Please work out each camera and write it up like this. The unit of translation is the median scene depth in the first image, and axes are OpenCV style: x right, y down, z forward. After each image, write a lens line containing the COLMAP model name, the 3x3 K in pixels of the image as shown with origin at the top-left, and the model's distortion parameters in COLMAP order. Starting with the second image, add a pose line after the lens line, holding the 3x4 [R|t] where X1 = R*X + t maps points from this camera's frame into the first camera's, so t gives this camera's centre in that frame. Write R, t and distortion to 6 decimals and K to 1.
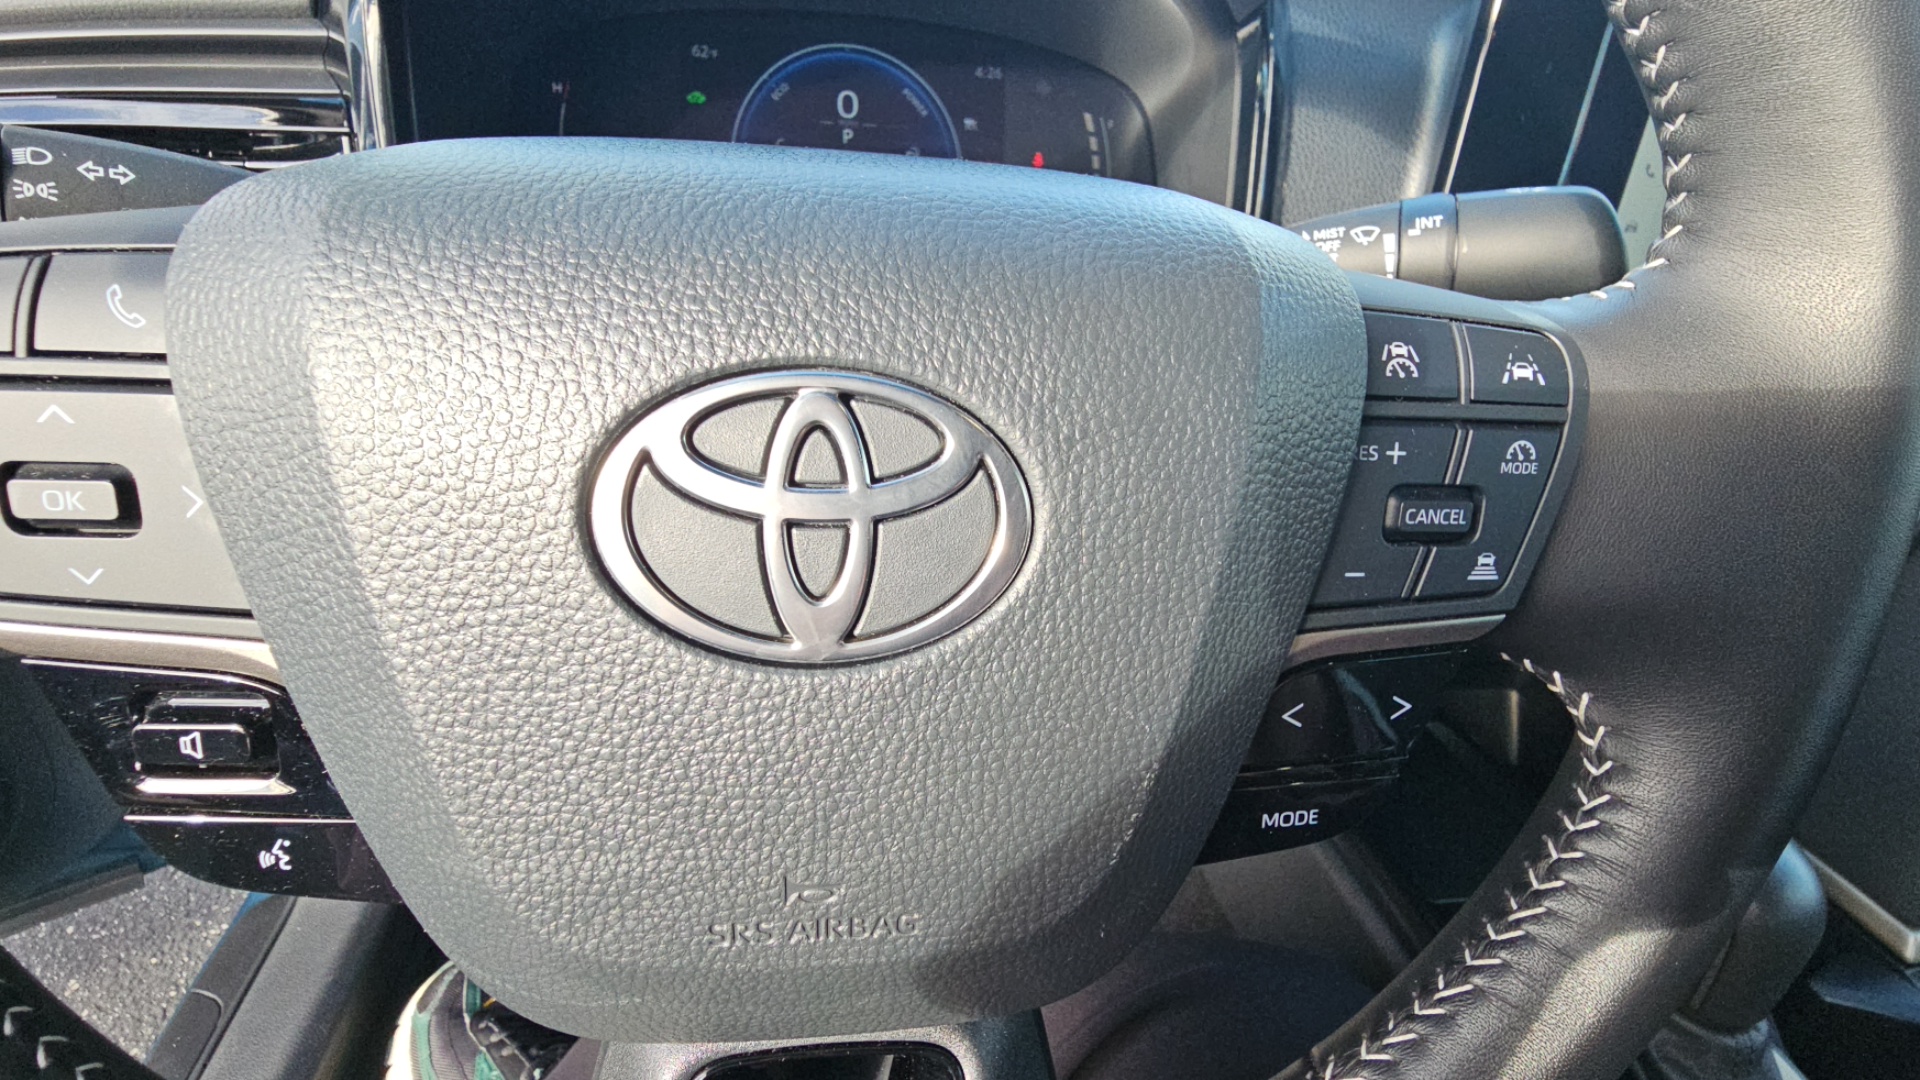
lens RADIAL K [[857.1, 0, 979.0], [0, 857.1, 560.5], [0, 0, 1]] dist [0.010467, -0.007542]
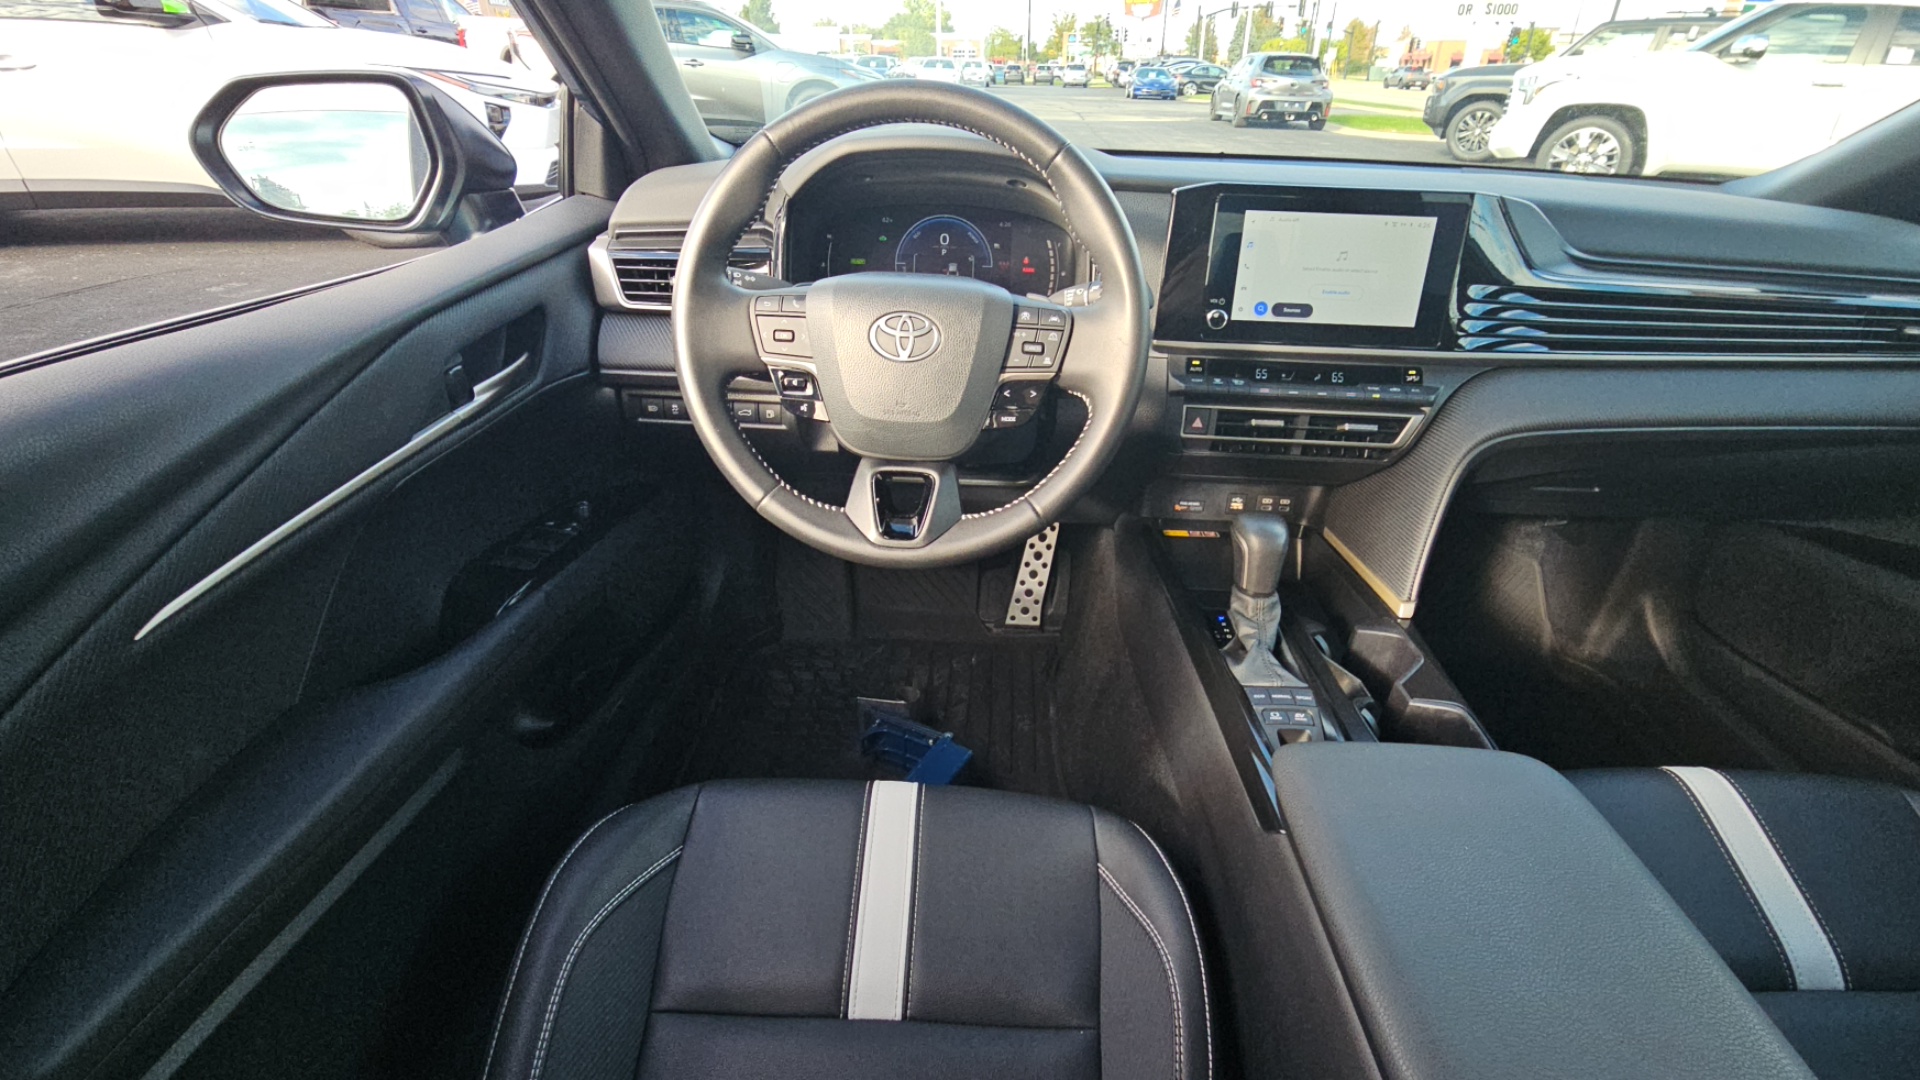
lens RADIAL K [[857.1, 0, 977.0], [0, 857.1, 543.1], [0, 0, 1]] dist [0.010467, -0.007542]
pose [[0.986159, 0.041246, -0.160589, 0.797551], [-0.054281, 0.995503, -0.077642, 1.095197], [0.156665, 0.085284, 0.983963, -2.830778]]
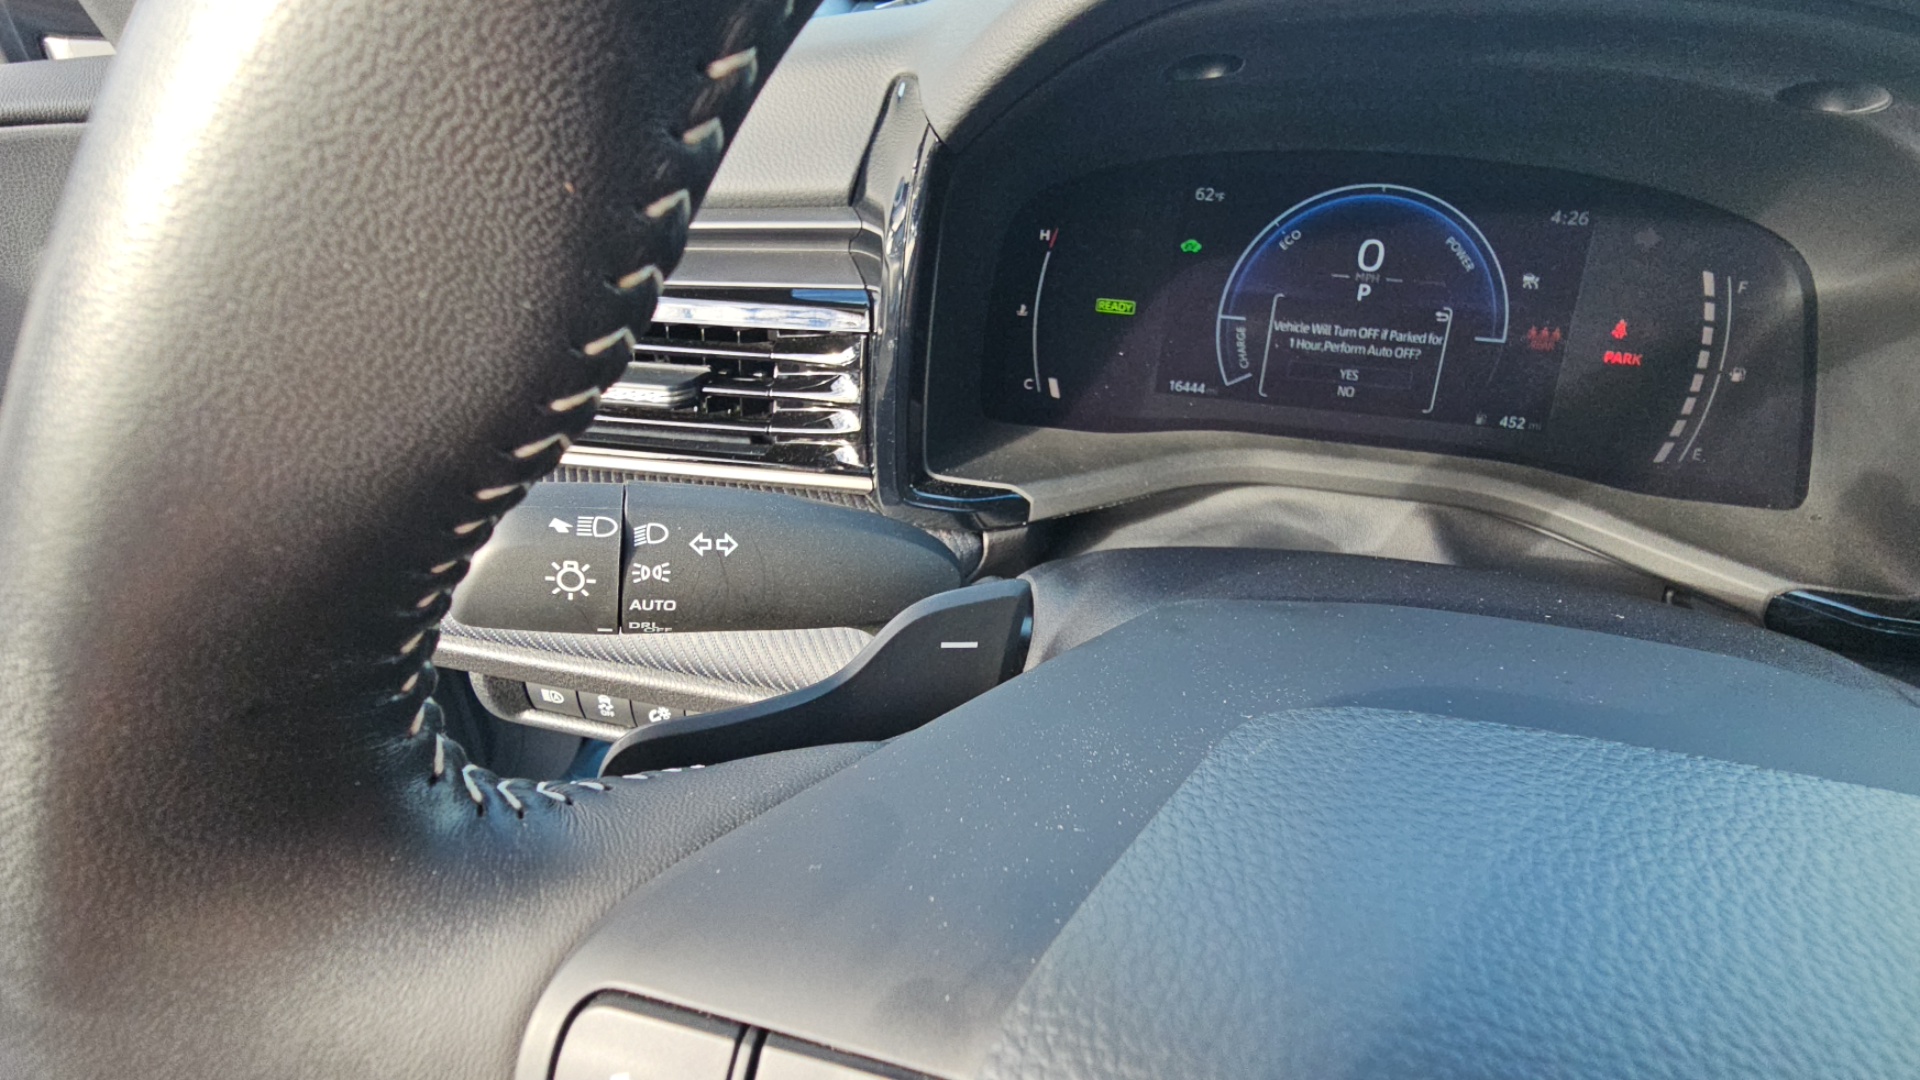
lens RADIAL K [[857.1, 0, 980.8], [0, 857.1, 552.0], [0, 0, 1]] dist [0.010467, -0.007542]
pose [[0.936986, 0.153030, -0.314069, -0.459998], [-0.145938, 0.988218, 0.046123, -0.529197], [0.317427, 0.002618, 0.948279, 0.220997]]
